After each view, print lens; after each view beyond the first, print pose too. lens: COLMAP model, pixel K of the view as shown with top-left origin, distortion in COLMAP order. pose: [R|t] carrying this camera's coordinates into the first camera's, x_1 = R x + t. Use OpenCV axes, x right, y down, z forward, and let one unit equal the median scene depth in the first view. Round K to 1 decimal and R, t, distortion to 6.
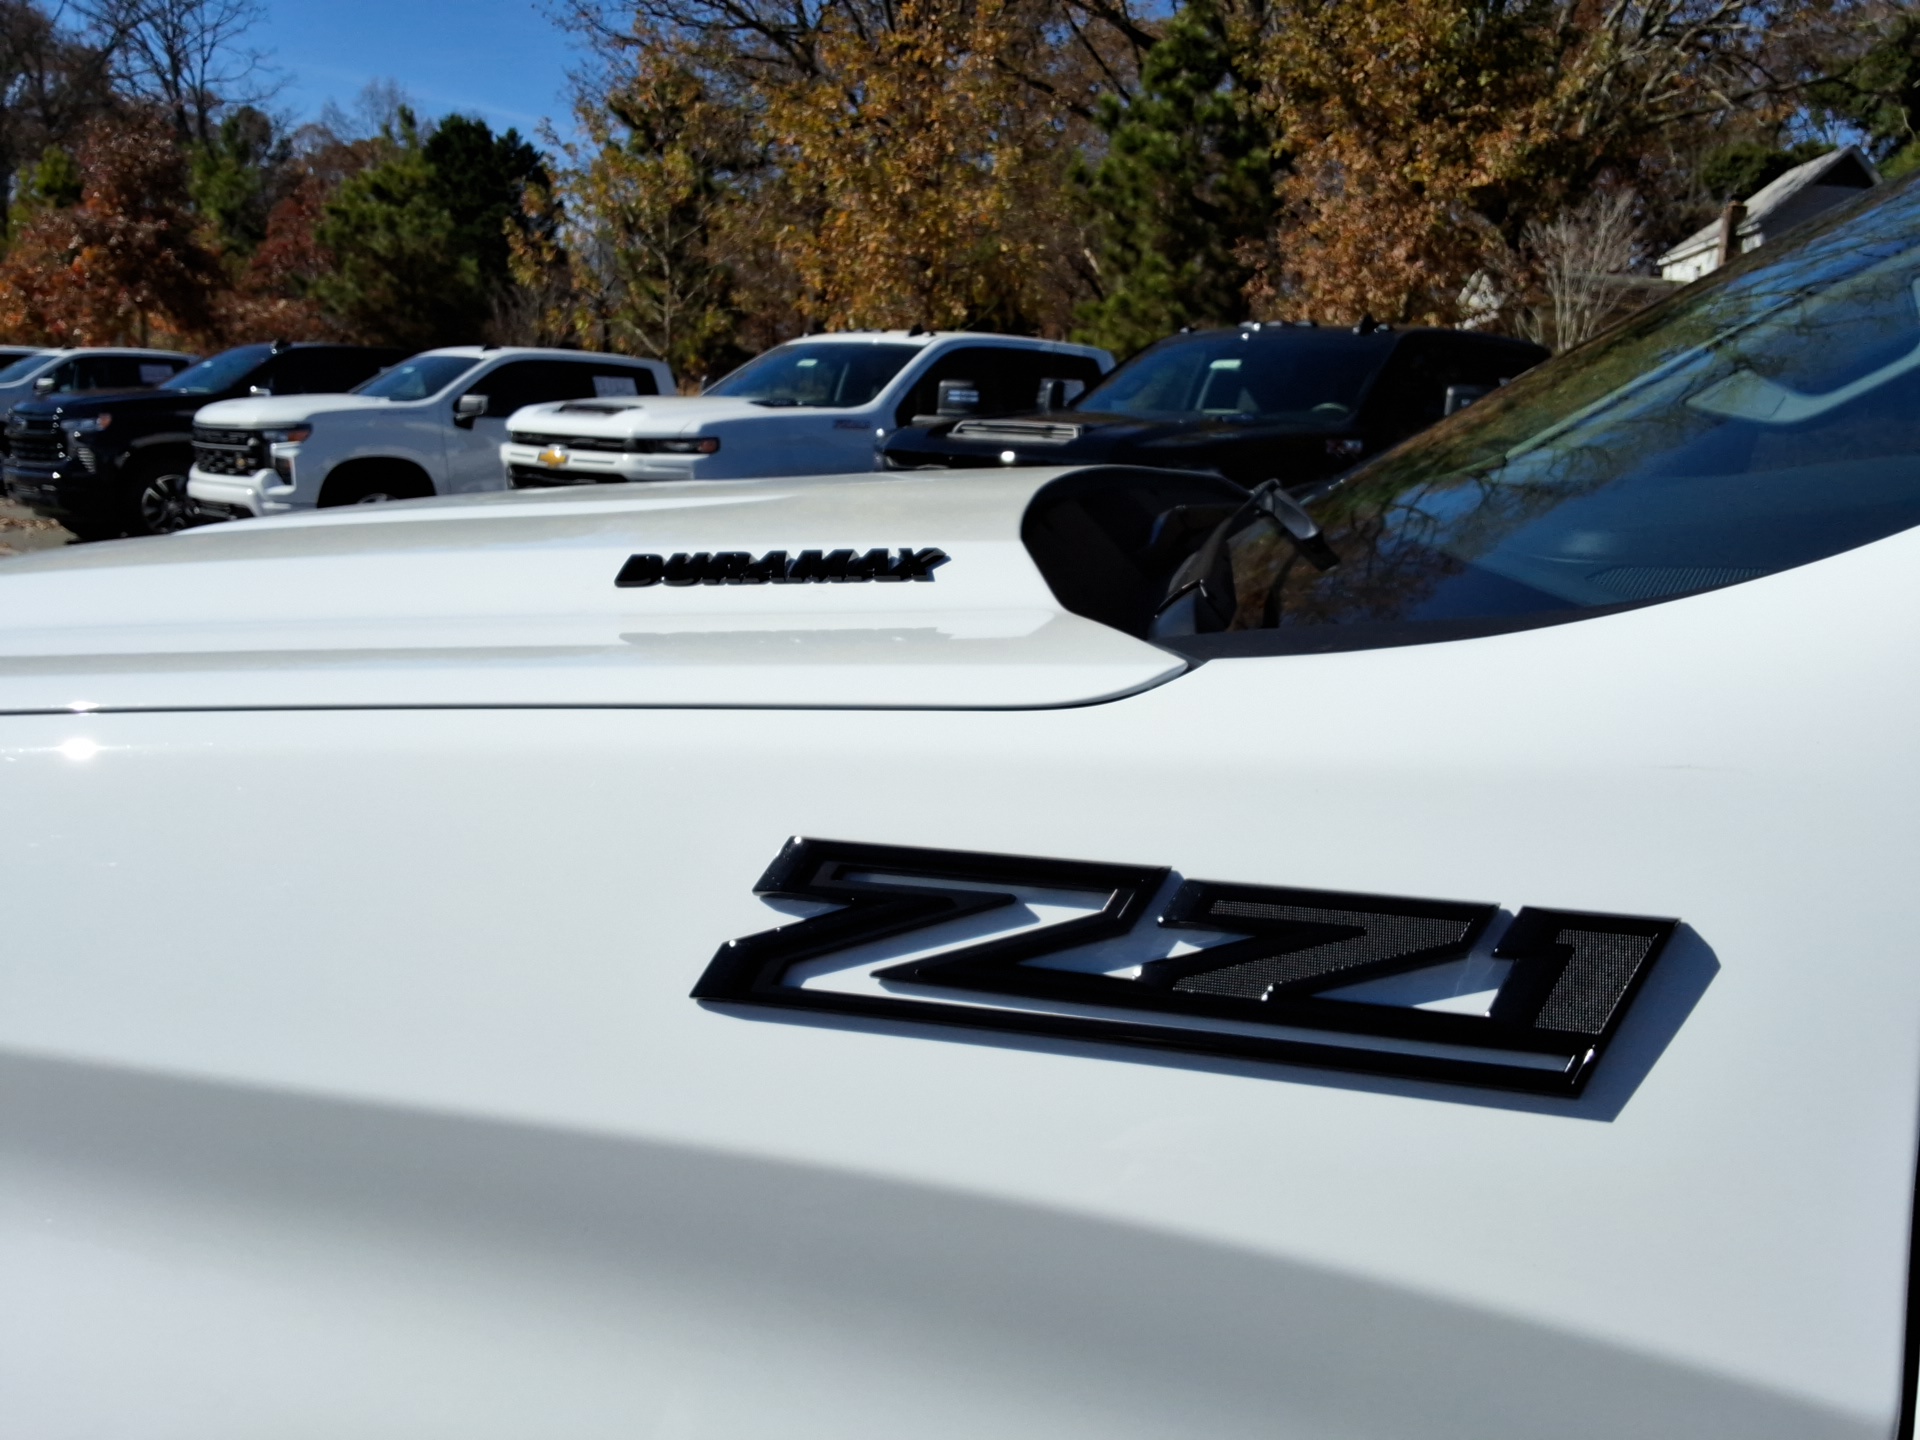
lens RADIAL K [[1541.1, 0, 1019.3], [0, 1541.1, 736.3], [0, 0, 1]] dist [0.107280, -0.158749]
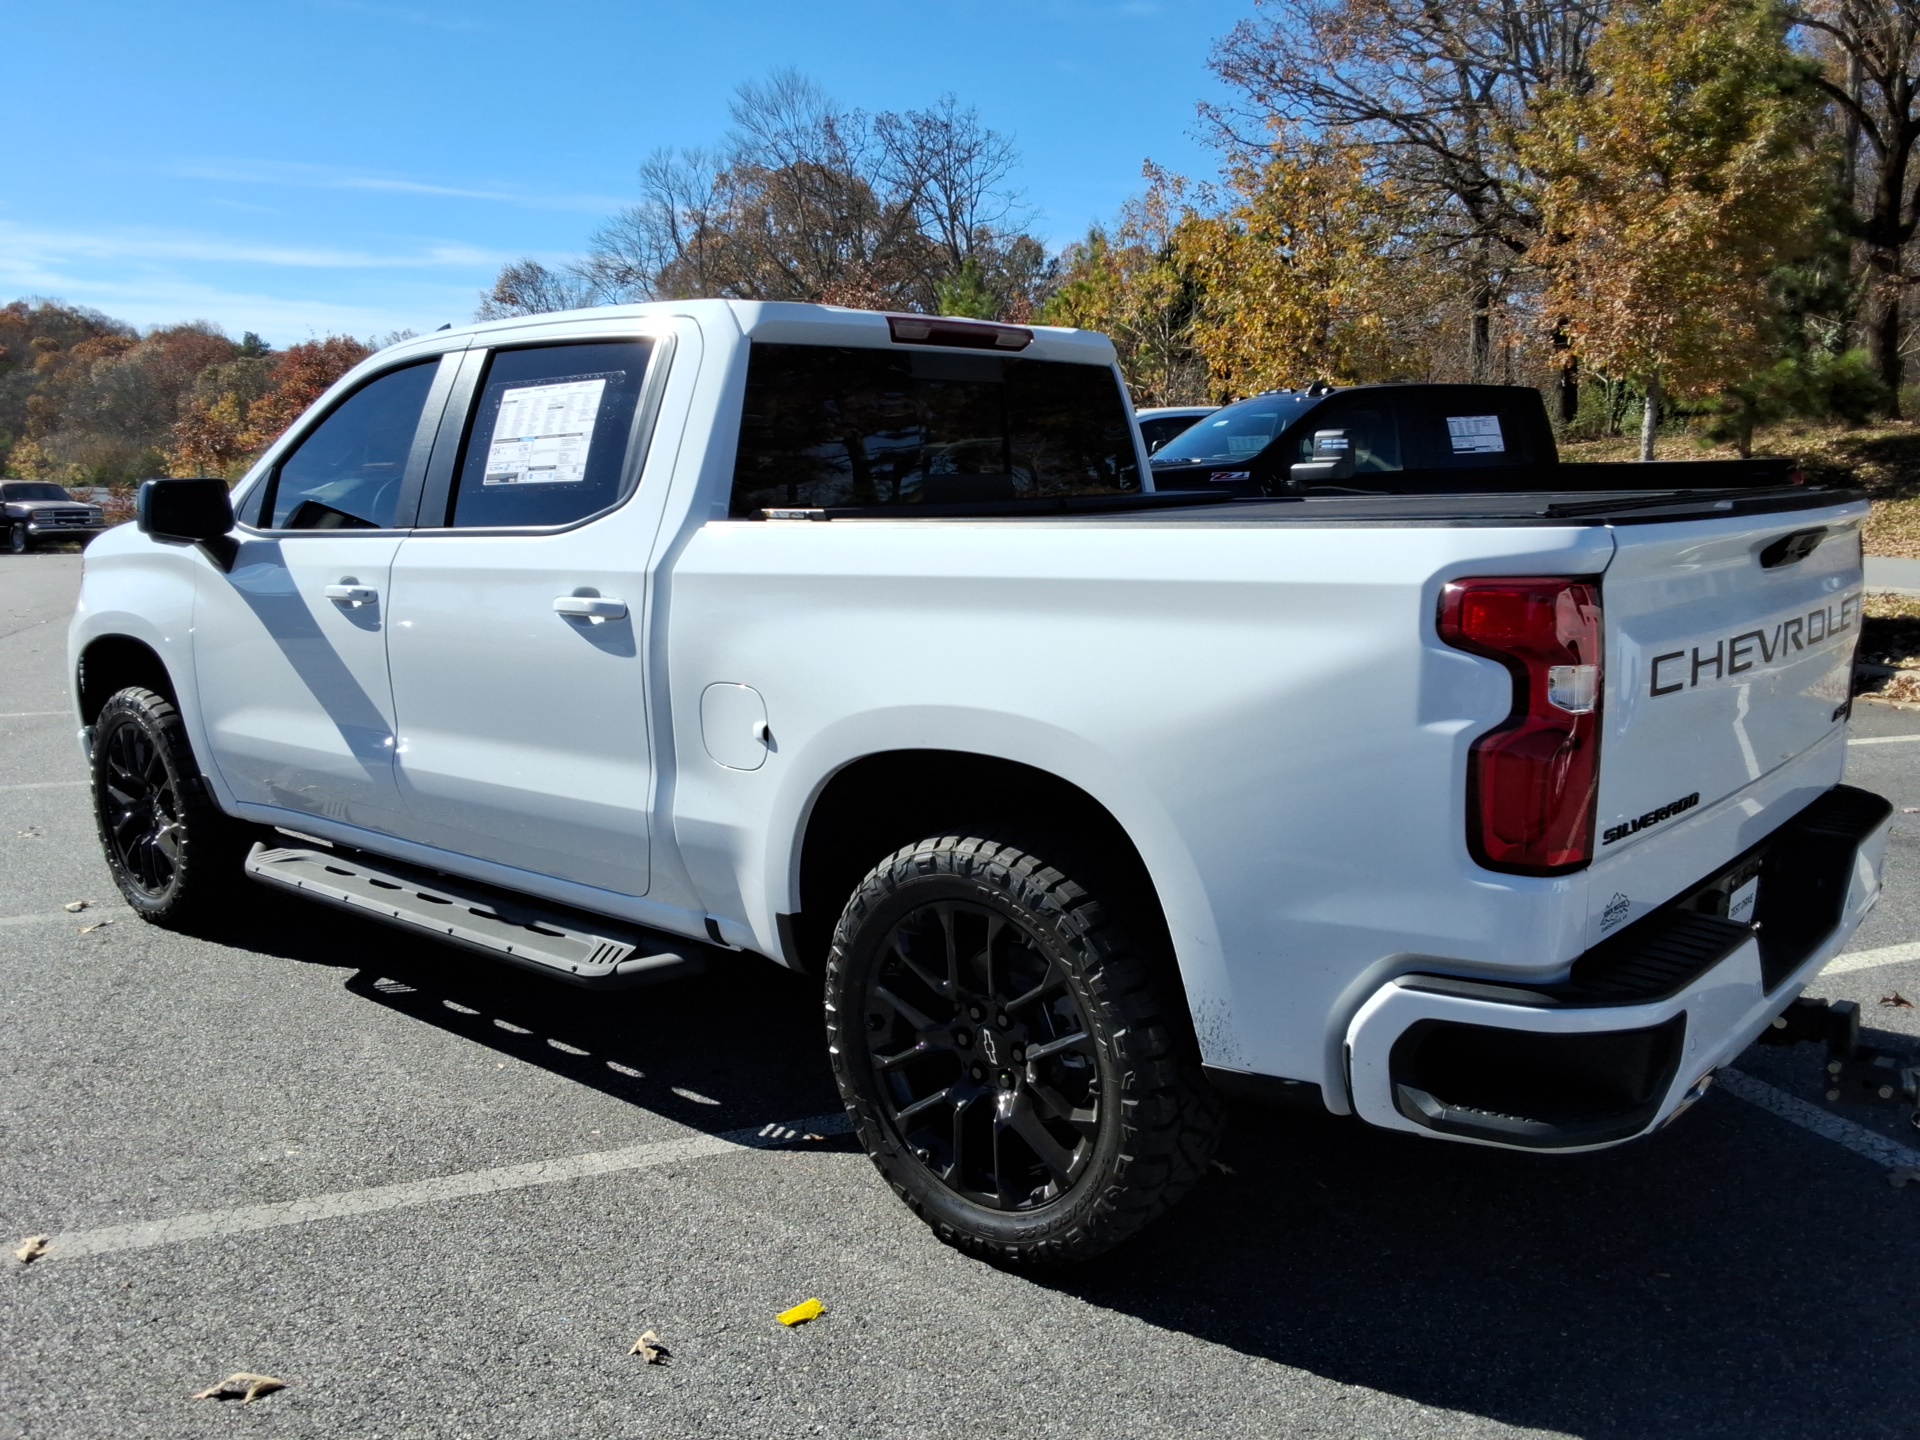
lens RADIAL K [[1541.1, 0, 955.2], [0, 1541.1, 709.7], [0, 0, 1]] dist [0.107280, -0.158749]
pose [[0.878927, 0.016762, -0.476661, 0.158471], [-0.044013, 0.997968, -0.046064, 0.025899], [0.474921, 0.061466, 0.877879, -0.093131]]
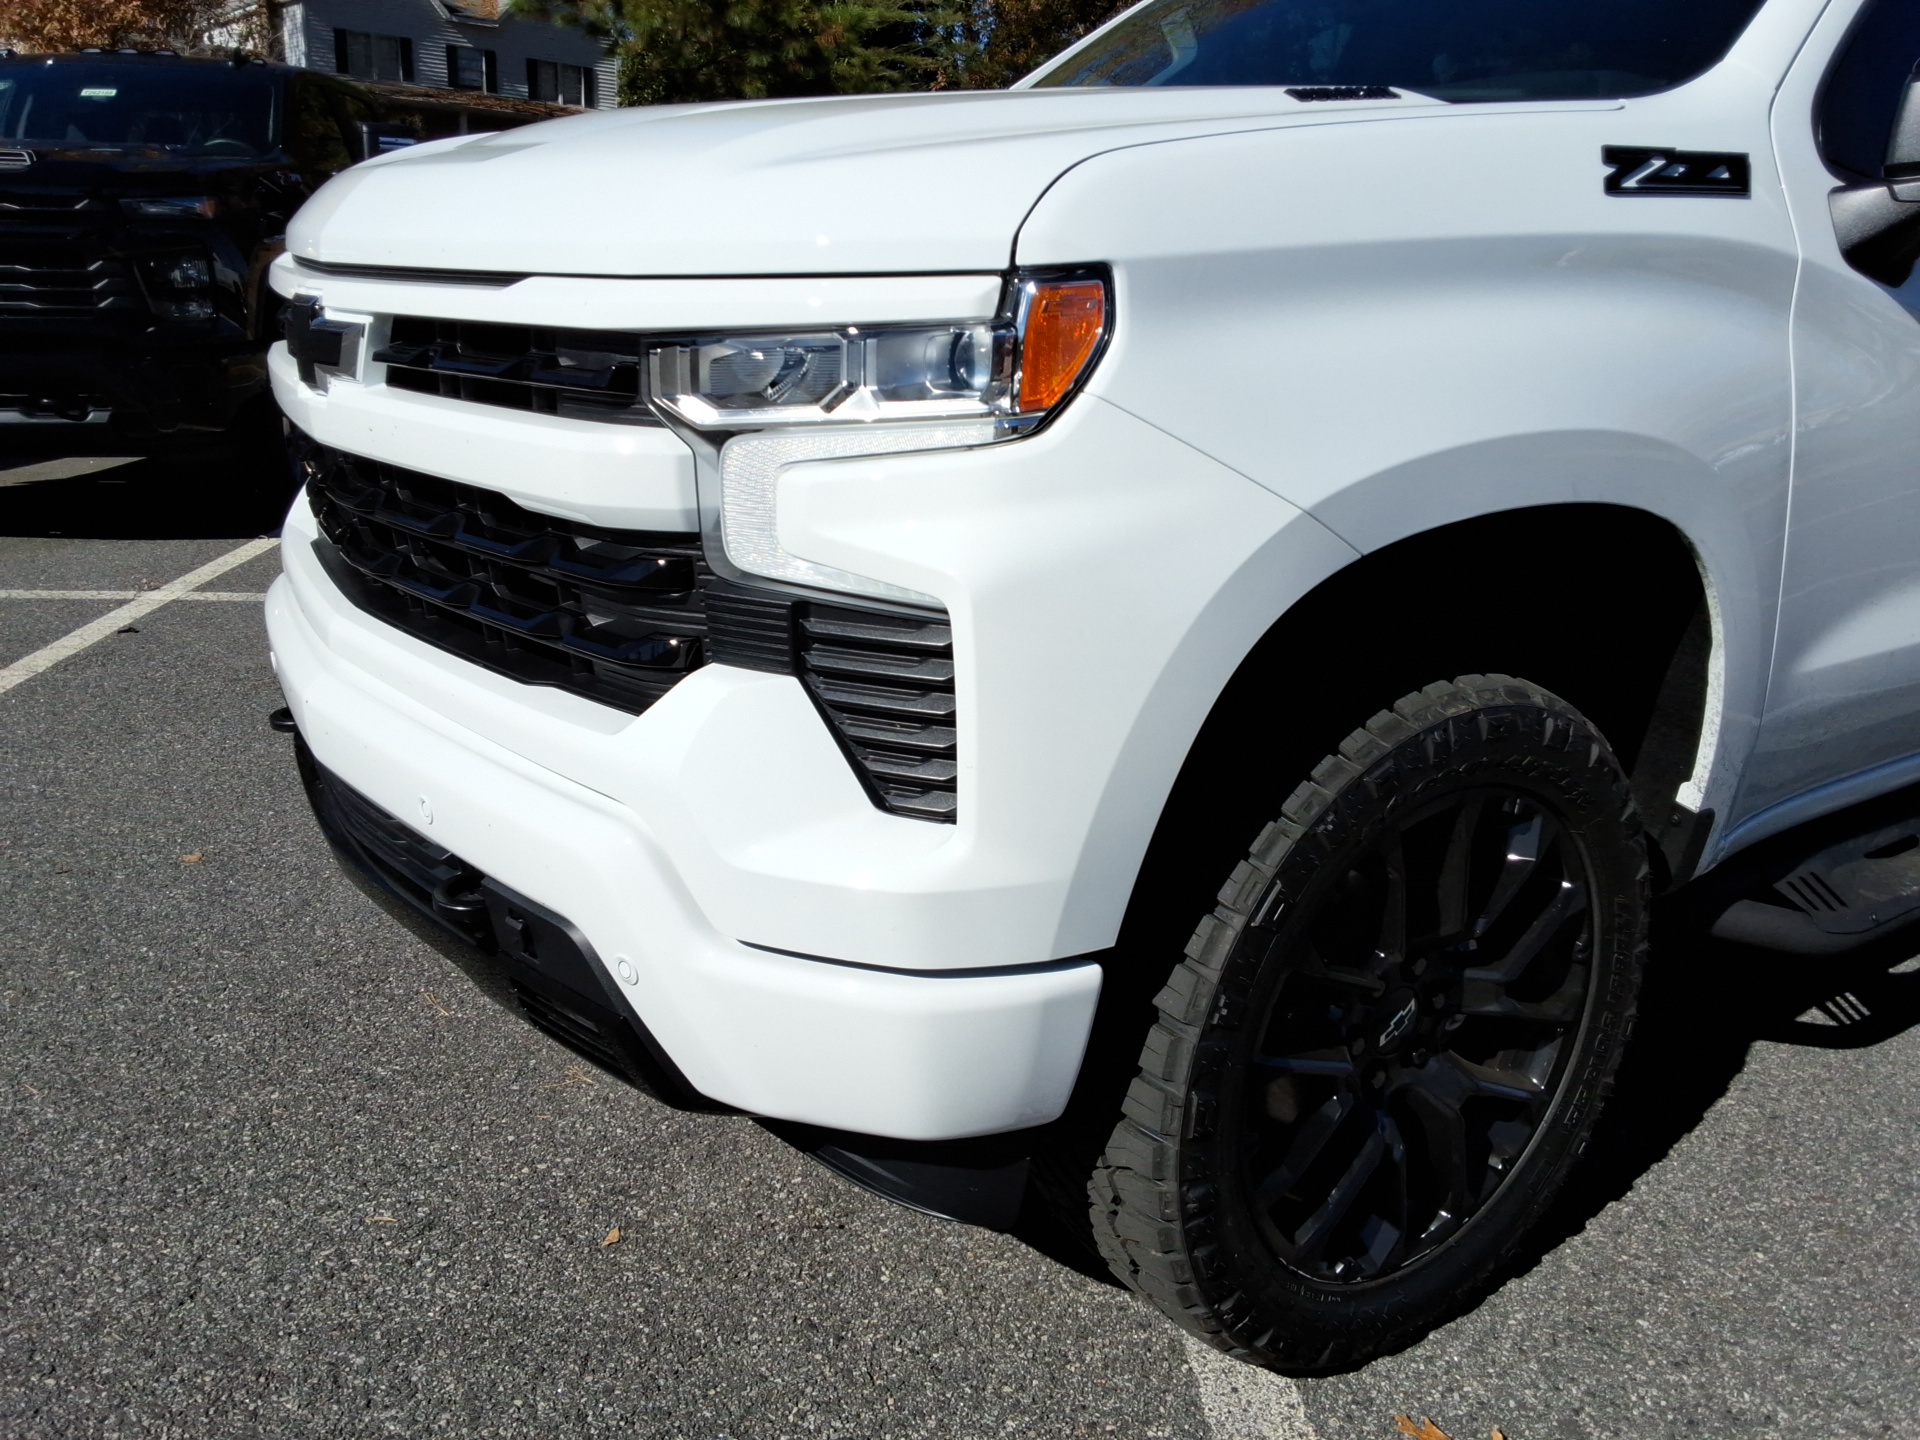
lens RADIAL K [[1541.1, 0, 974.8], [0, 1541.1, 696.8], [0, 0, 1]] dist [0.107280, -0.158749]
pose [[0.667129, -0.226858, 0.709559, -0.063056], [0.150065, 0.973902, 0.170281, 0.007525], [-0.729671, -0.007119, 0.683762, -0.005316]]
